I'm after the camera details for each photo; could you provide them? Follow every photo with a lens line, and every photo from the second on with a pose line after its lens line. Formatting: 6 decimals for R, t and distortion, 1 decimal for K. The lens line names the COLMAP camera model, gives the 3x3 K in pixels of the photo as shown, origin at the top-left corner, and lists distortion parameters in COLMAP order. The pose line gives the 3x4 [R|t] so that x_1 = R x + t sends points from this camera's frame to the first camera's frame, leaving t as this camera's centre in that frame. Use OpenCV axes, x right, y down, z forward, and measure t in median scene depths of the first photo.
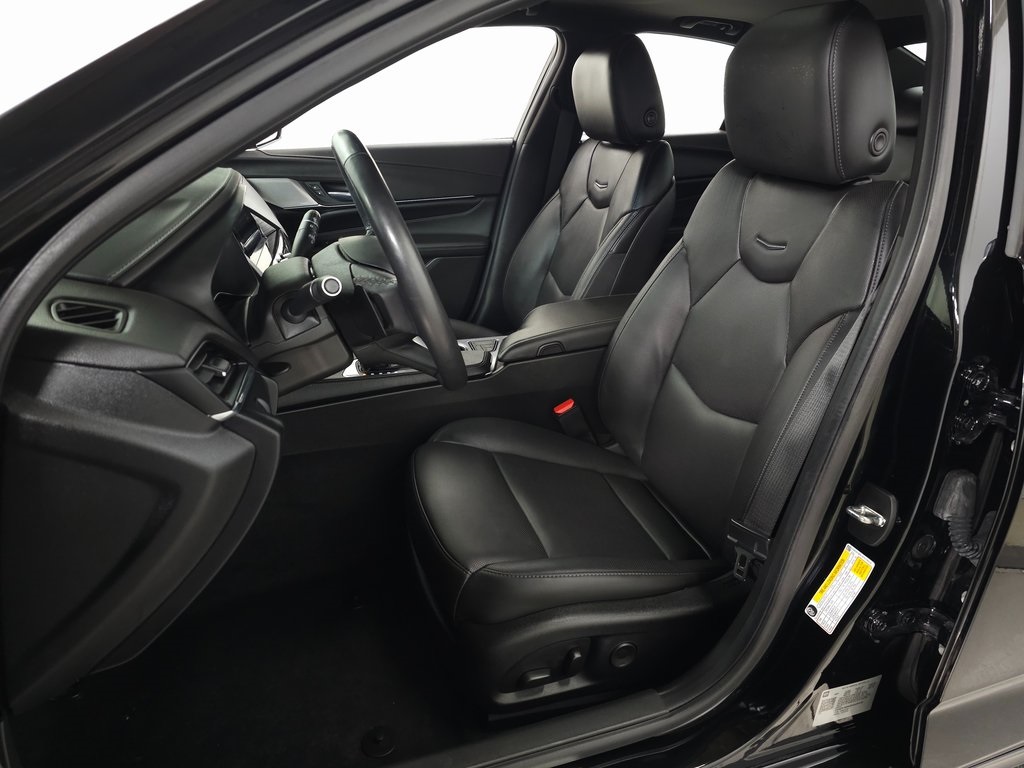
lens RADIAL K [[690.8, 0, 516.6], [0, 690.8, 376.2], [0, 0, 1]] dist [0.051235, -0.053044]
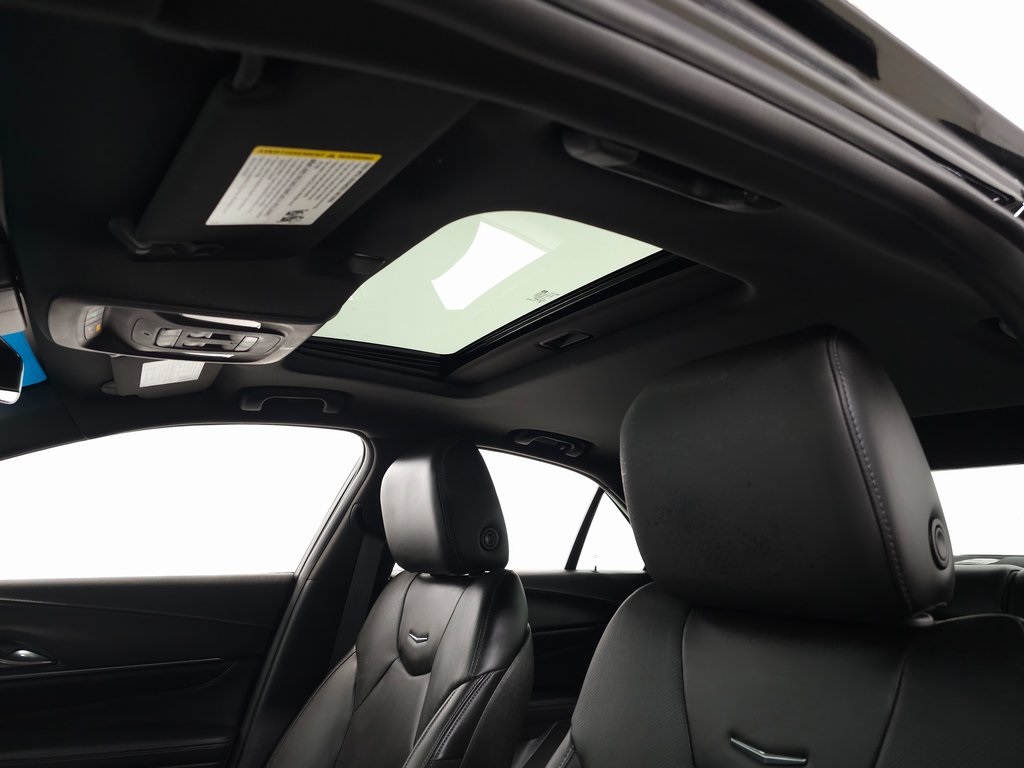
lens RADIAL K [[690.8, 0, 519.1], [0, 690.8, 372.8], [0, 0, 1]] dist [0.051235, -0.053044]
pose [[0.967357, 0.085179, 0.238673, 0.034153], [0.074866, 0.803722, -0.590276, -0.077809], [-0.242106, 0.588876, 0.771109, 0.310530]]
